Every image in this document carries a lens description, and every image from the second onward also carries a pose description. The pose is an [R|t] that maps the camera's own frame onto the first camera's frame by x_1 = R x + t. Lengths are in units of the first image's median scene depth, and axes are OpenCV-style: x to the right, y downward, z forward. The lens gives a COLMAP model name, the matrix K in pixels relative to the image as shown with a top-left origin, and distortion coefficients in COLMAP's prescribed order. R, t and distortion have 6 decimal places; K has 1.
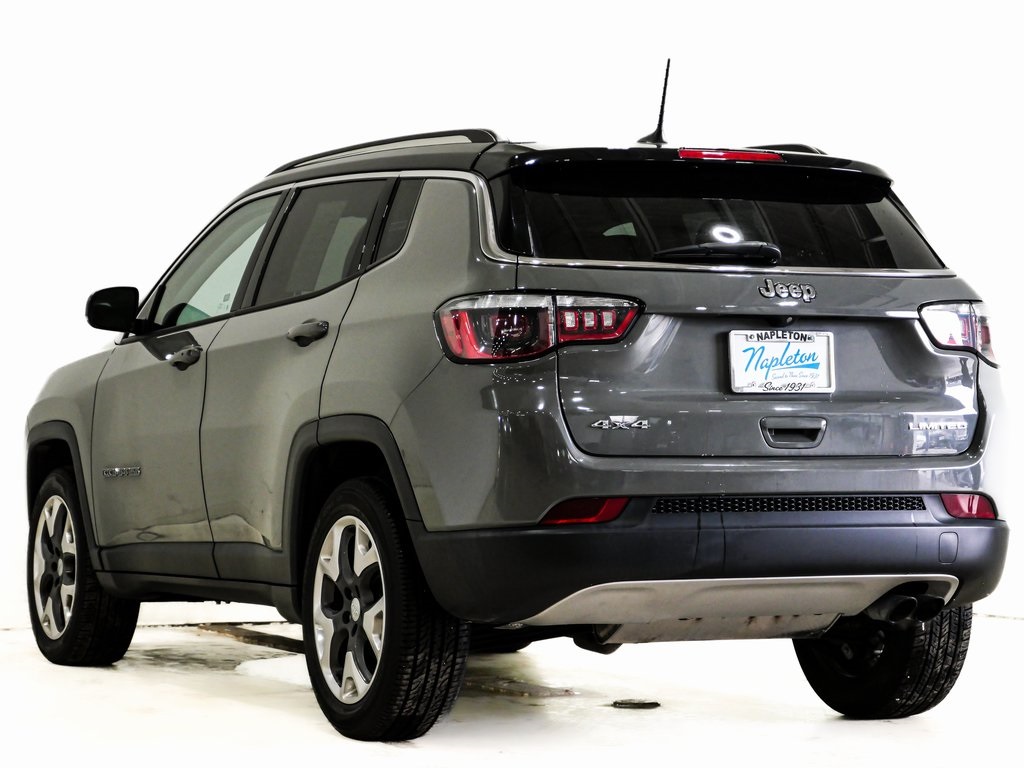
lens RADIAL K [[2884.2, 0, 512.0], [0, 2884.2, 384.0], [0, 0, 1]] dist [0.136772, 0.583108]
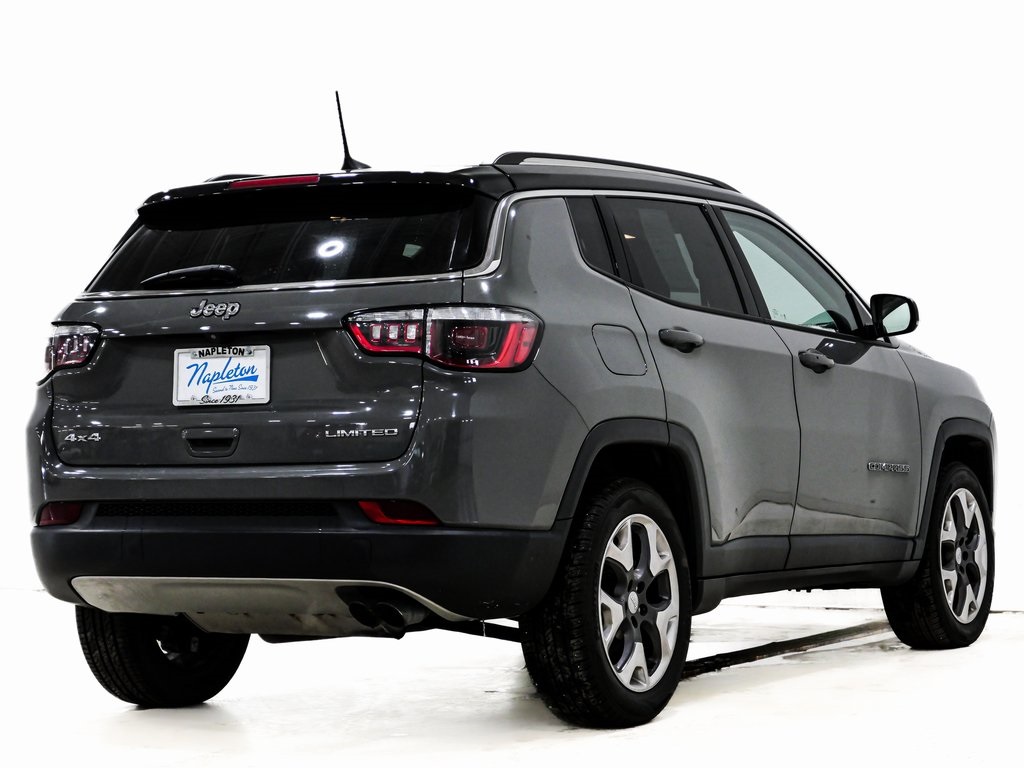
lens RADIAL K [[2736.0, 0, 512.0], [0, 2736.0, 384.0], [0, 0, 1]] dist [-0.019821, 0.411679]
pose [[0.573420, -0.024037, -0.818909, 0.981658], [0.032279, 0.999456, -0.006734, 0.005567], [0.818625, -0.022572, 0.573884, 0.506920]]
